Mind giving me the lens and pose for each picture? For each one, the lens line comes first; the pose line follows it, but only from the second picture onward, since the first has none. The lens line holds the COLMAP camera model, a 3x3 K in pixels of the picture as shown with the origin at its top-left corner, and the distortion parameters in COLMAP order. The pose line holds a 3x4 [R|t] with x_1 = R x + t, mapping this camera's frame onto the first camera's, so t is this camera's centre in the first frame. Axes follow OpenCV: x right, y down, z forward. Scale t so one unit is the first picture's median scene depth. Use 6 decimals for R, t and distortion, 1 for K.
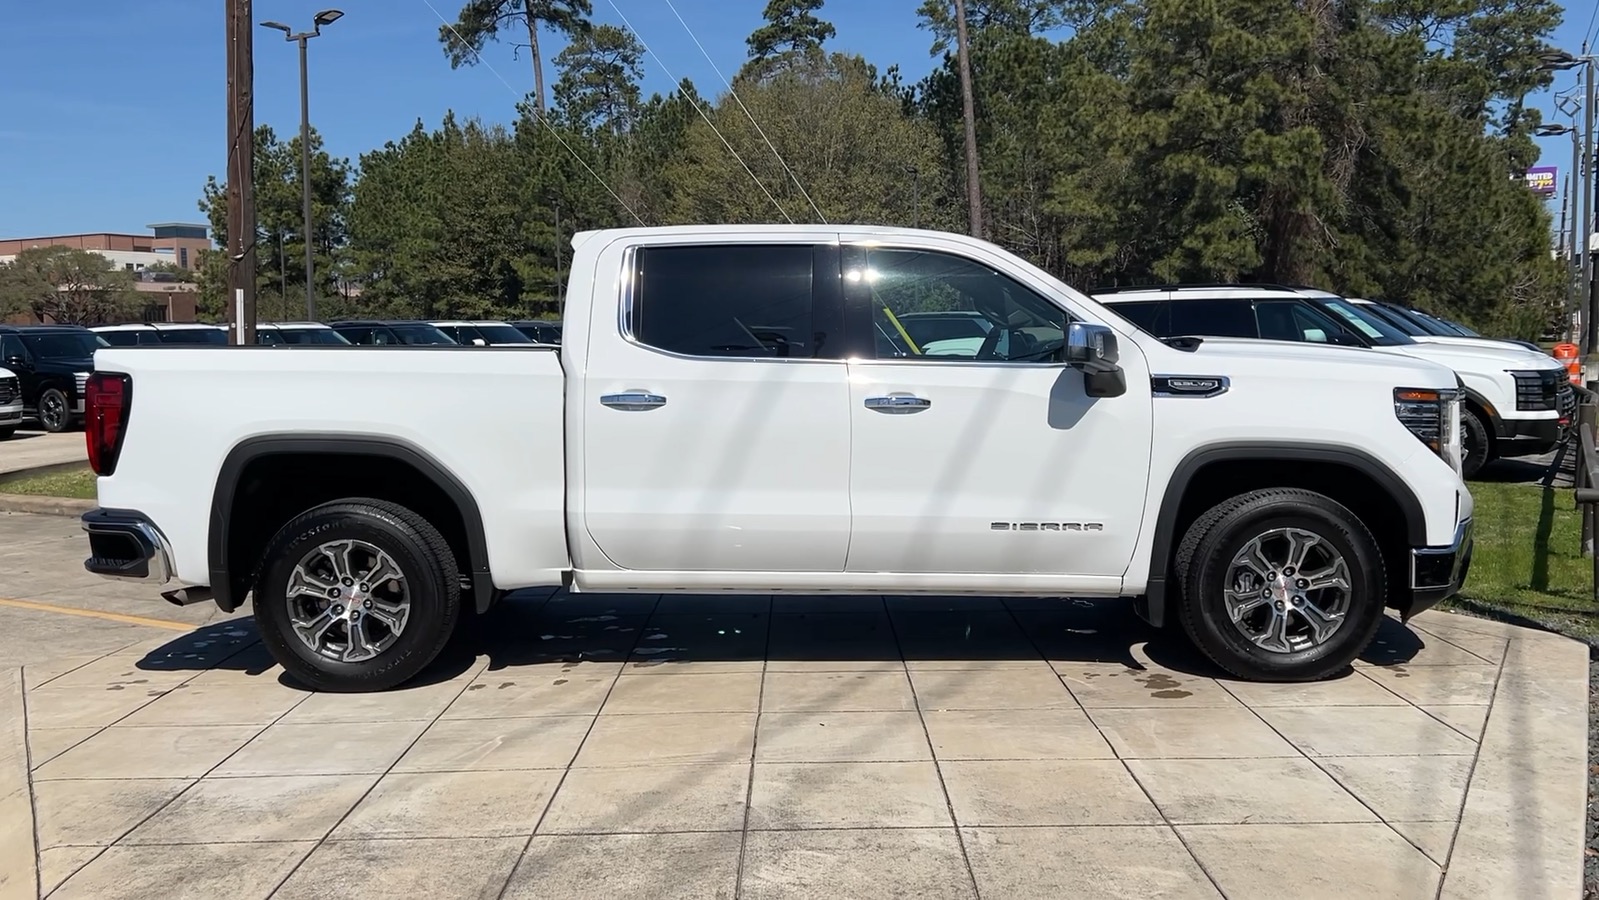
lens RADIAL K [[1361.9, 0, 799.4], [0, 1361.9, 435.3], [0, 0, 1]] dist [0.067026, -0.087870]
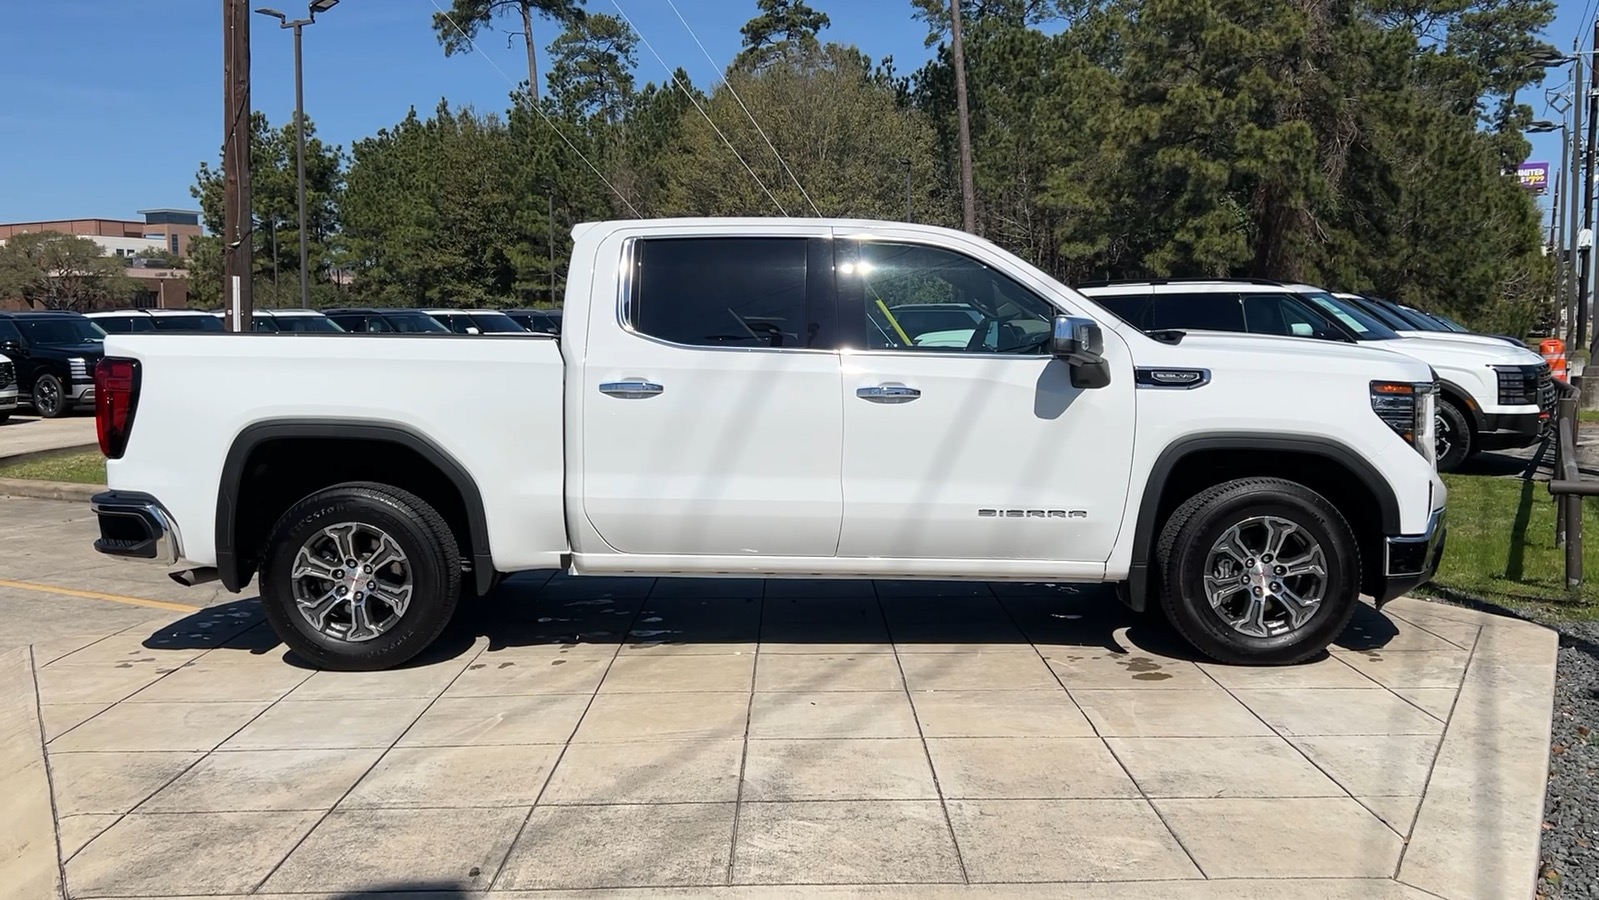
lens RADIAL K [[1361.9, 0, 799.4], [0, 1361.9, 435.3], [0, 0, 1]] dist [0.067026, -0.087870]
pose [[0.999963, 0.006225, 0.005928, -0.000466], [-0.006265, 0.999958, 0.006740, 0.000841], [-0.005885, -0.006777, 0.999960, -0.011597]]
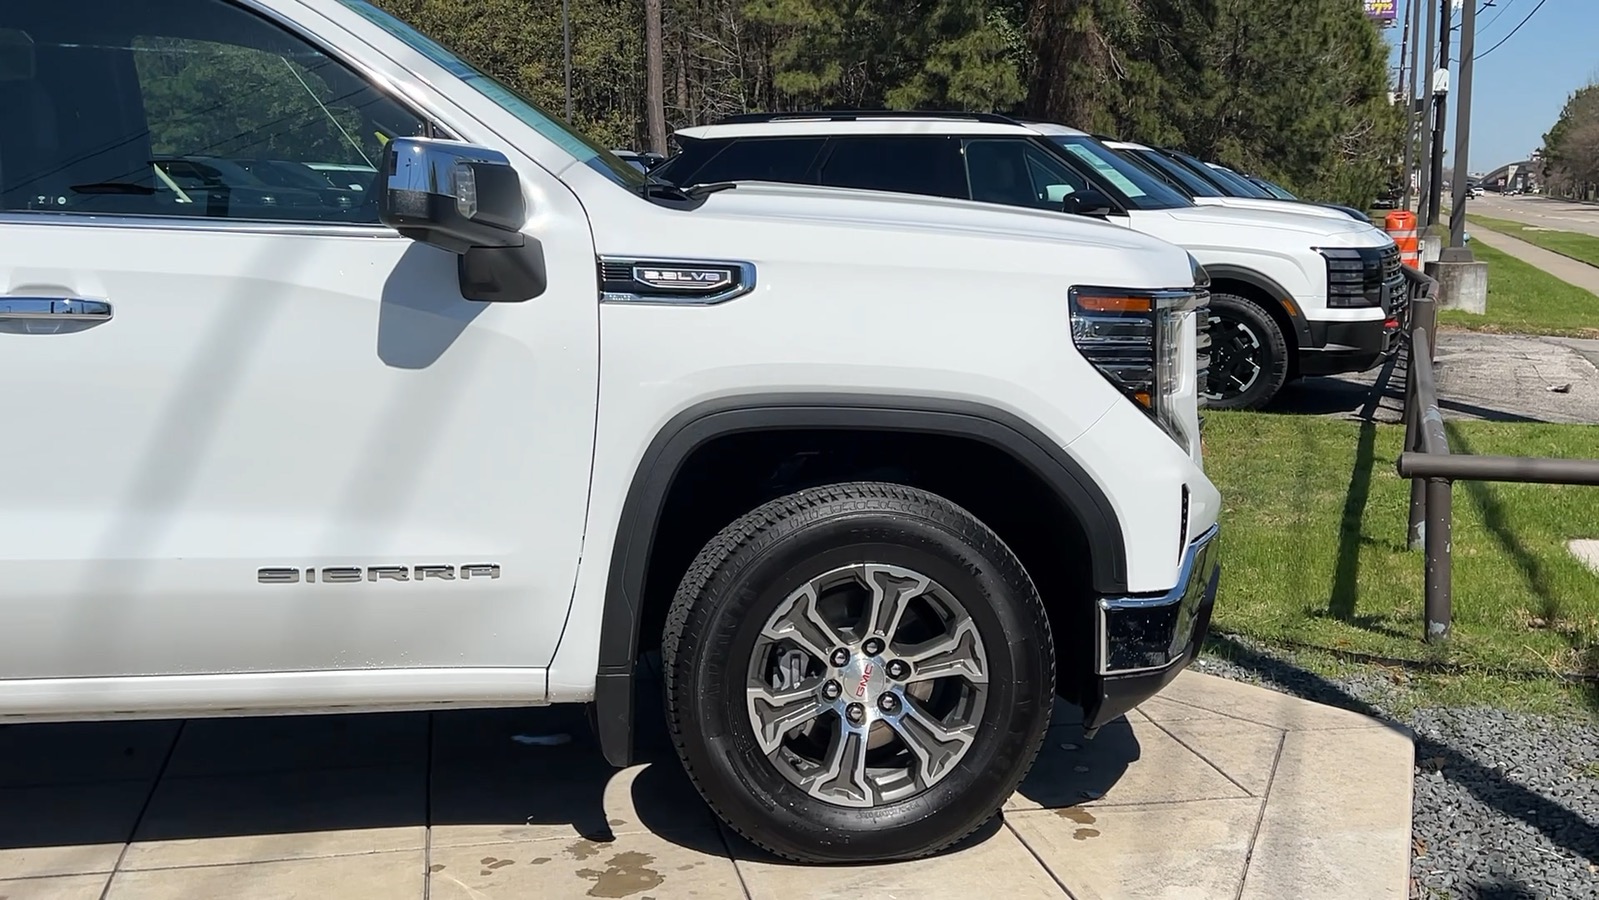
lens RADIAL K [[1825.0, 0, 803.3], [0, 1825.0, 418.5], [0, 0, 1]] dist [0.309710, -1.195819]
pose [[0.980719, -0.006382, 0.195317, 0.084121], [-0.003617, 0.998703, 0.050794, -0.008378], [-0.195388, -0.050521, 0.979424, 0.144932]]
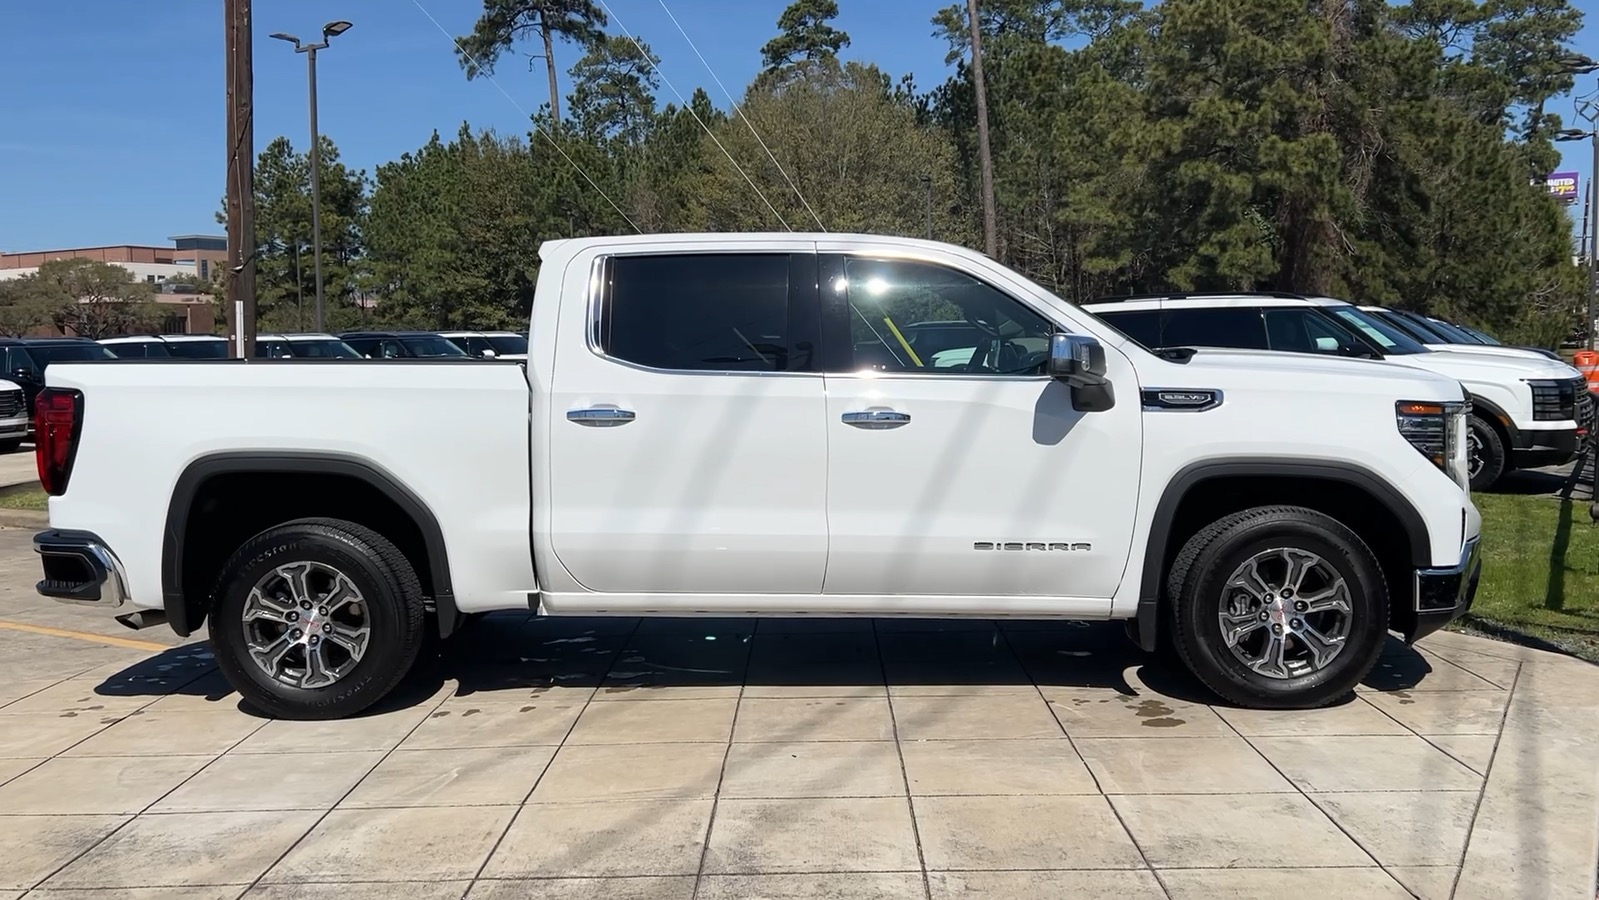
lens RADIAL K [[1361.9, 0, 799.4], [0, 1361.9, 435.3], [0, 0, 1]] dist [0.067026, -0.087870]
pose [[0.999914, -0.002487, -0.012849, 0.012765], [0.002402, 0.999975, -0.006669, -0.002186], [0.012866, 0.006637, 0.999895, 0.016941]]
